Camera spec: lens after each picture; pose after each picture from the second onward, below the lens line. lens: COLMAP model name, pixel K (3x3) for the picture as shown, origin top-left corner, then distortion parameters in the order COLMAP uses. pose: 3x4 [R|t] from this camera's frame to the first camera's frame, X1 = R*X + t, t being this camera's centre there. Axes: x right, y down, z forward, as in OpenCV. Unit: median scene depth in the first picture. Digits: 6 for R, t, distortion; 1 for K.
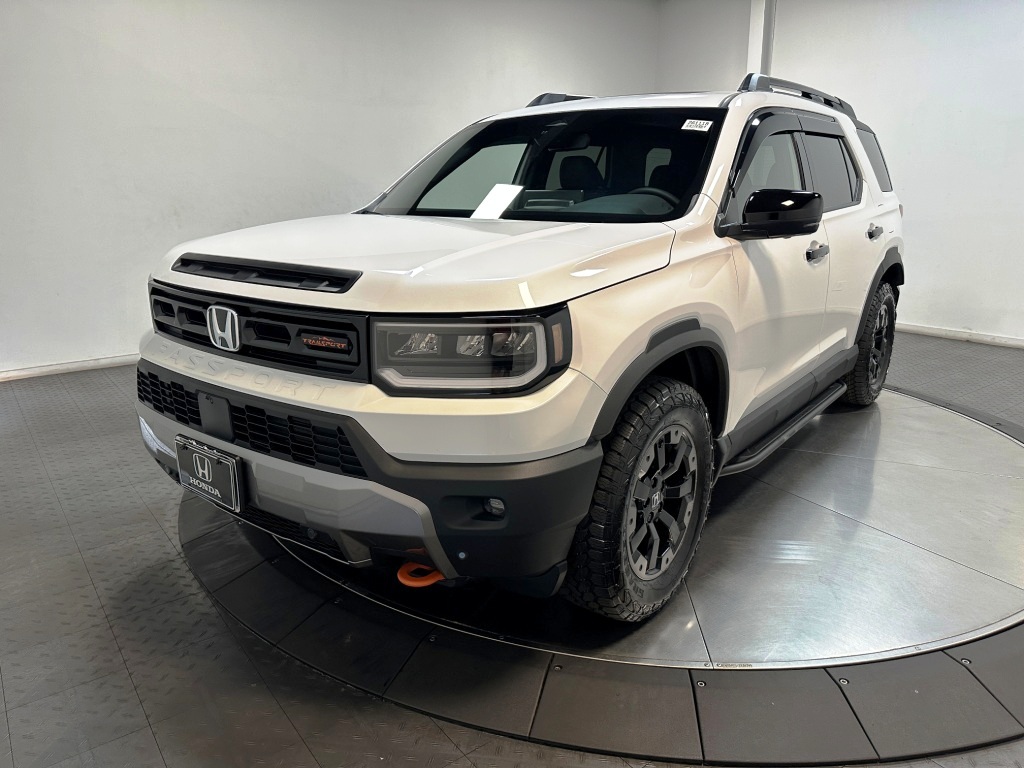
lens RADIAL K [[727.8, 0, 507.0], [0, 727.8, 390.5], [0, 0, 1]] dist [0.007767, -0.032310]
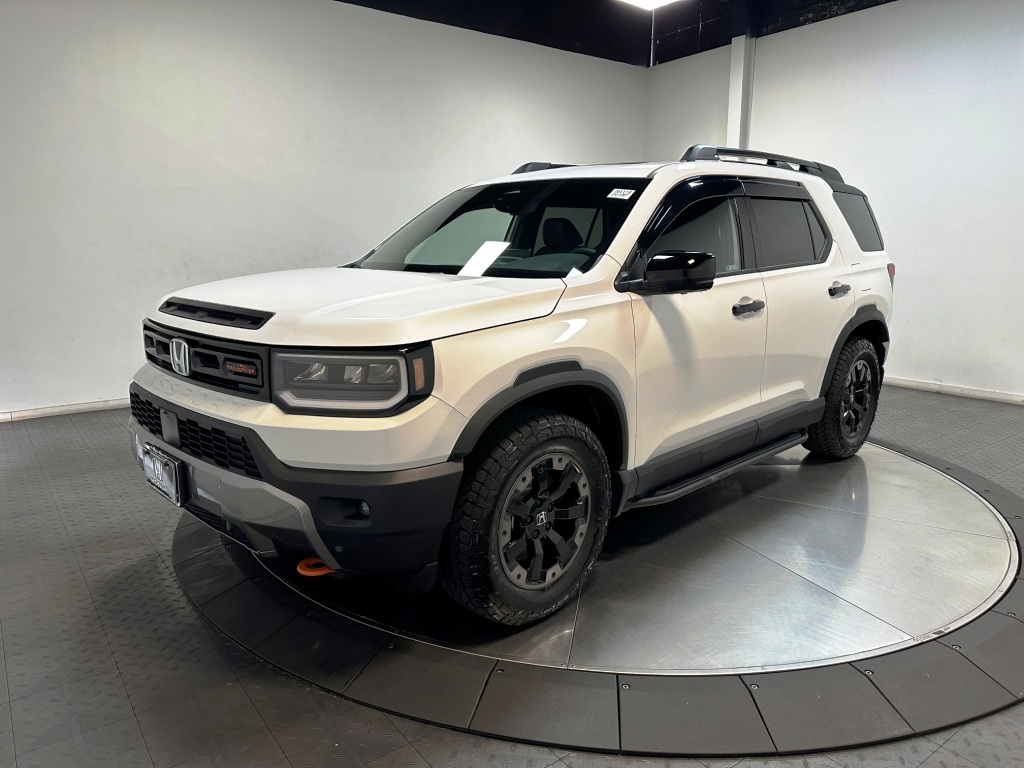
lens RADIAL K [[727.8, 0, 506.2], [0, 727.8, 385.4], [0, 0, 1]] dist [0.007767, -0.032310]
pose [[0.993307, 0.030124, -0.111505, 0.259586], [-0.038640, 0.996433, -0.075023, 0.029095], [0.108847, 0.078829, 0.990928, -0.139385]]
